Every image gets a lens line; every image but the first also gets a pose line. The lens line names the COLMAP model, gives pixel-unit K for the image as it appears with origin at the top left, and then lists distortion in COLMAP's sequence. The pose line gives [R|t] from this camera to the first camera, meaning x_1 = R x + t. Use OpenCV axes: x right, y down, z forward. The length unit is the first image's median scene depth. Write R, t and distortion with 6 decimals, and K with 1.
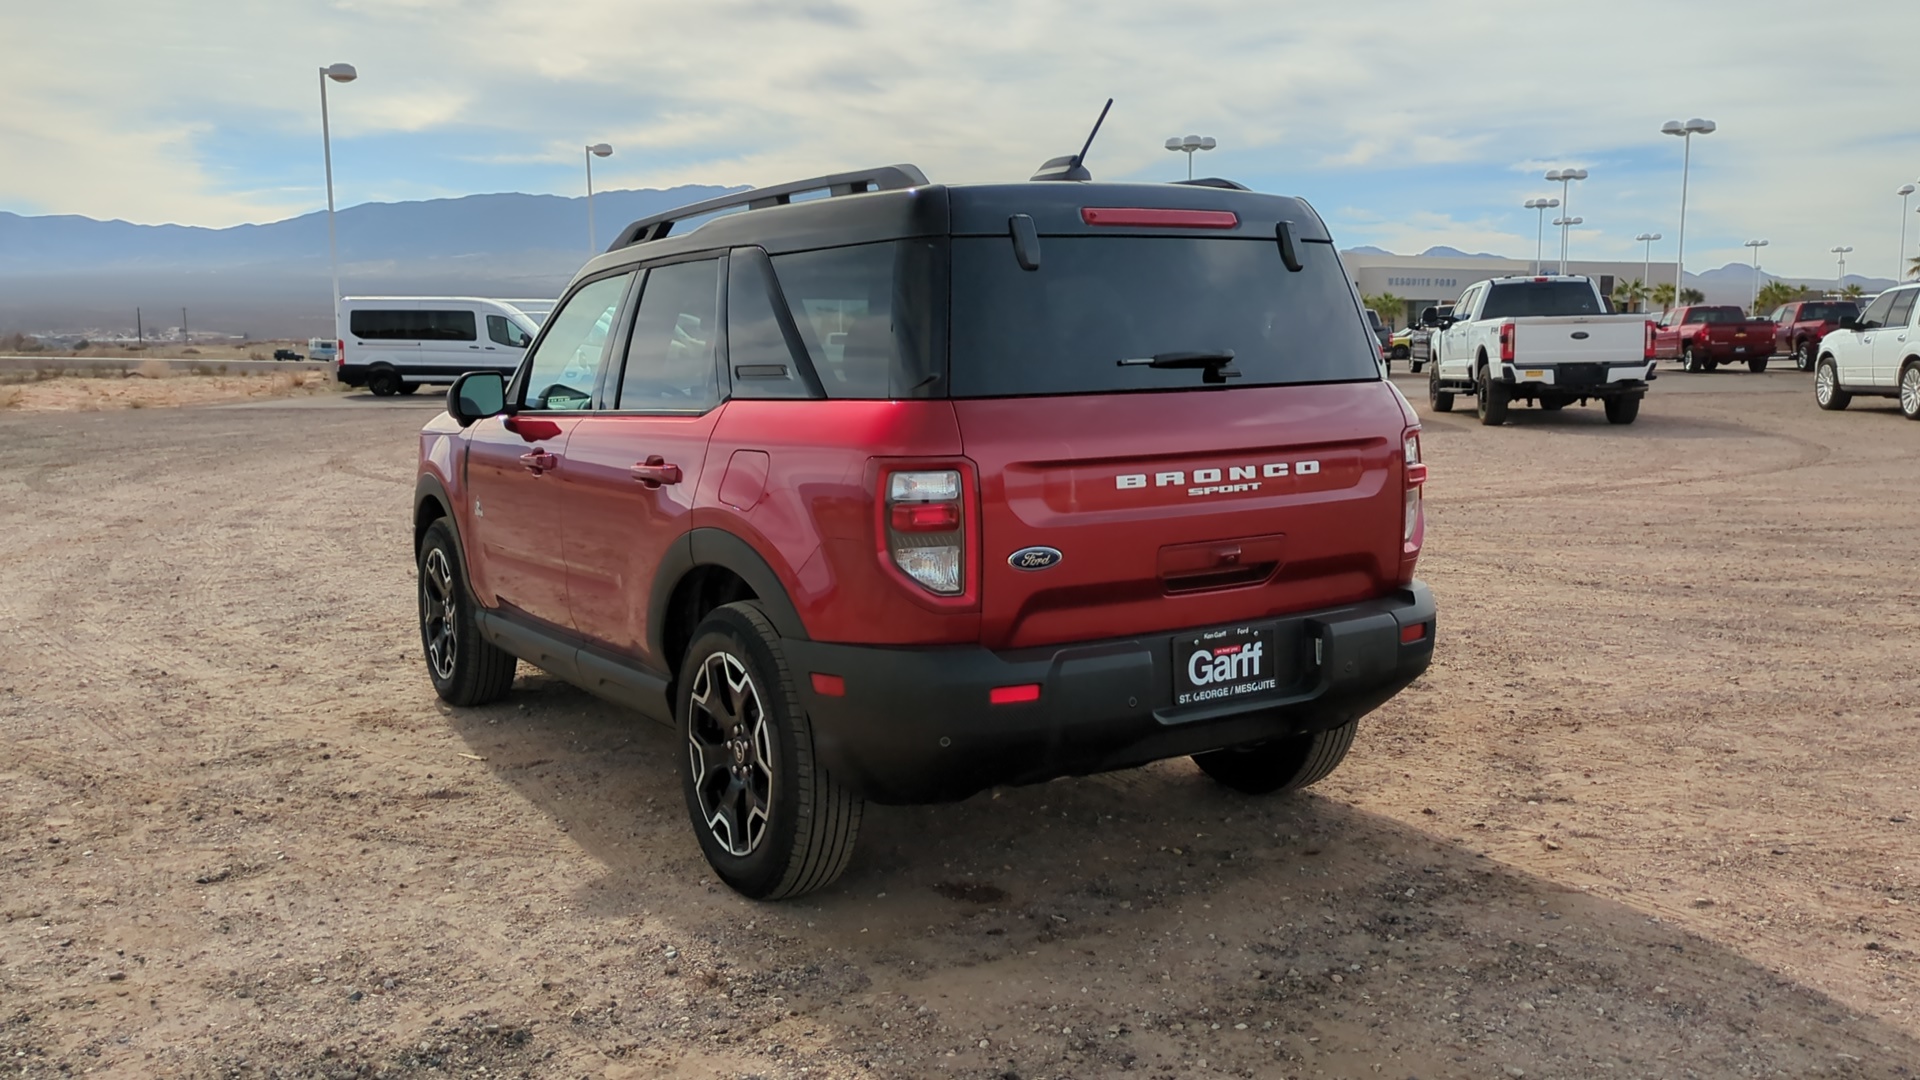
lens RADIAL K [[1638.3, 0, 981.0], [0, 1638.3, 539.7], [0, 0, 1]] dist [0.090380, -0.127759]
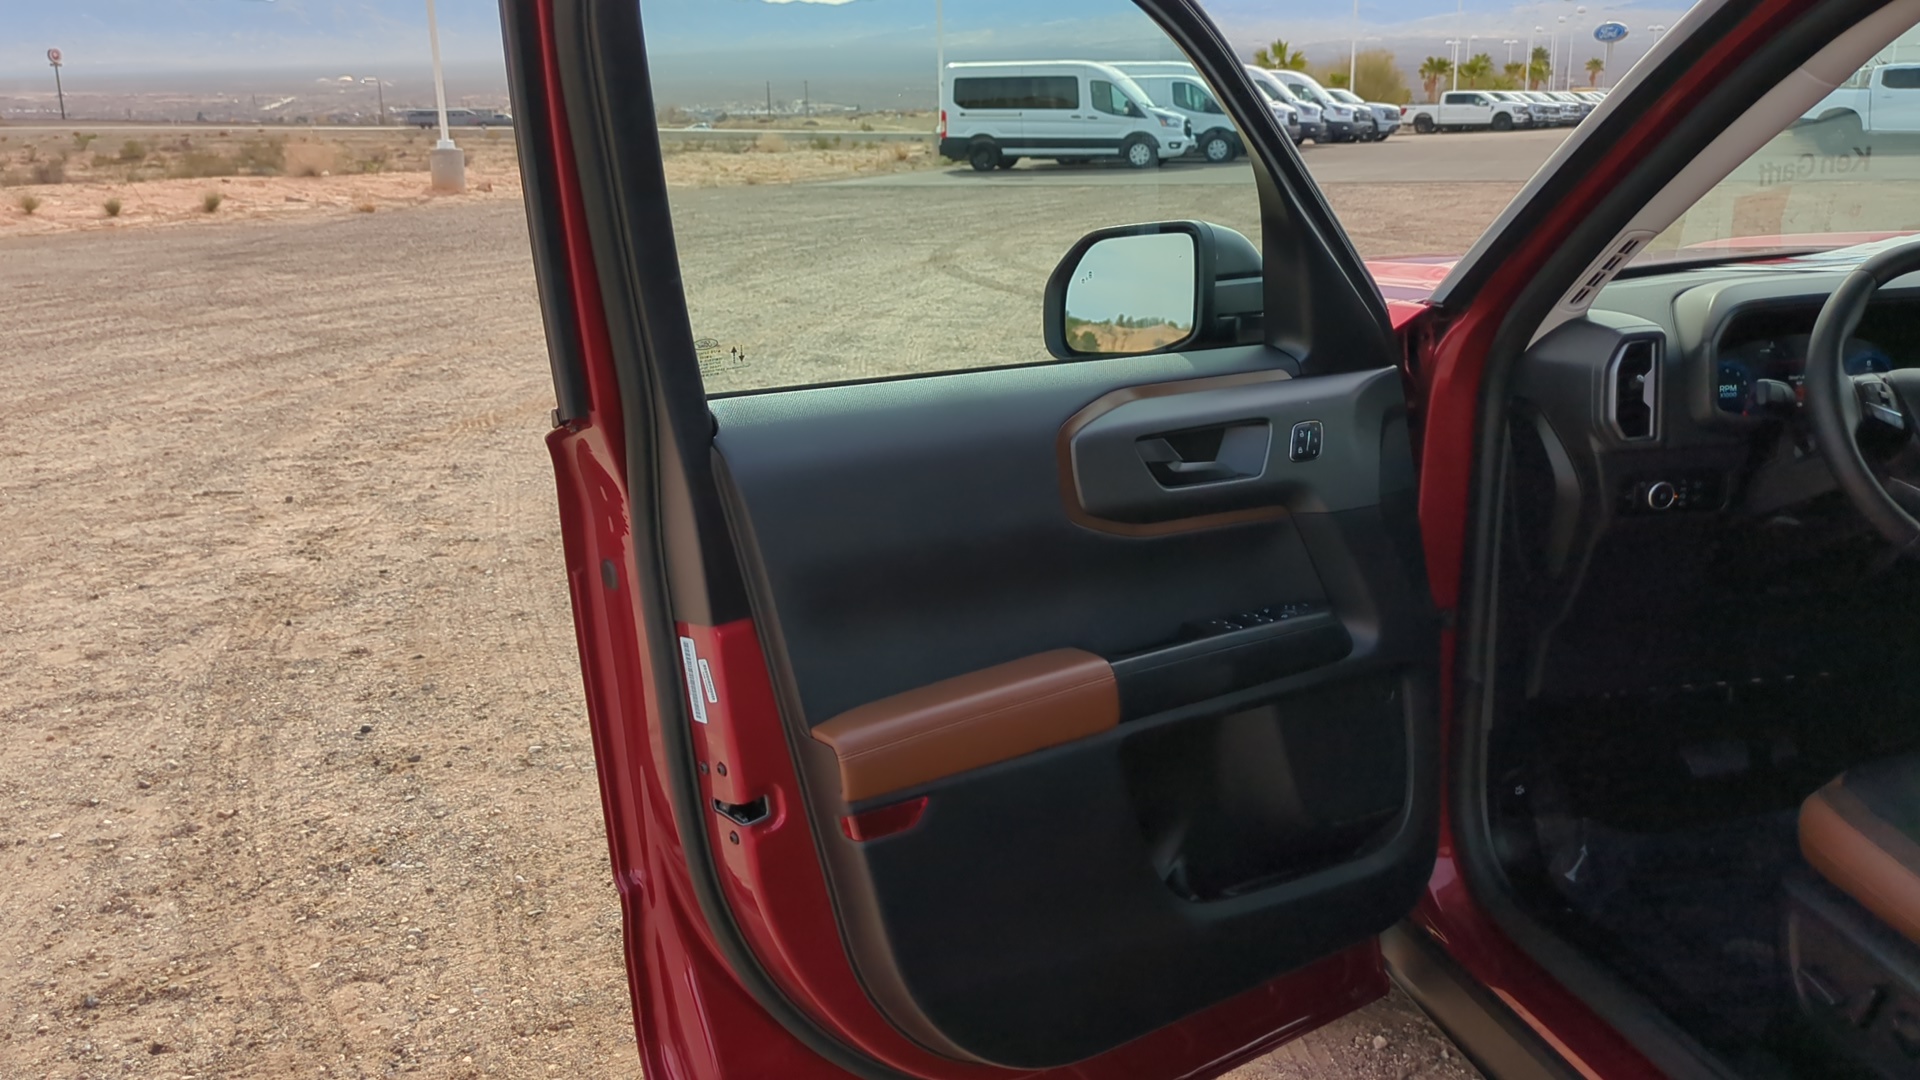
lens RADIAL K [[1638.3, 0, 981.0], [0, 1638.3, 539.7], [0, 0, 1]] dist [0.090380, -0.127759]
pose [[0.941895, 0.075824, -0.327238, -0.038567], [-0.030463, 0.989457, 0.141584, -0.011582], [0.334524, -0.123389, 0.934275, 0.094398]]
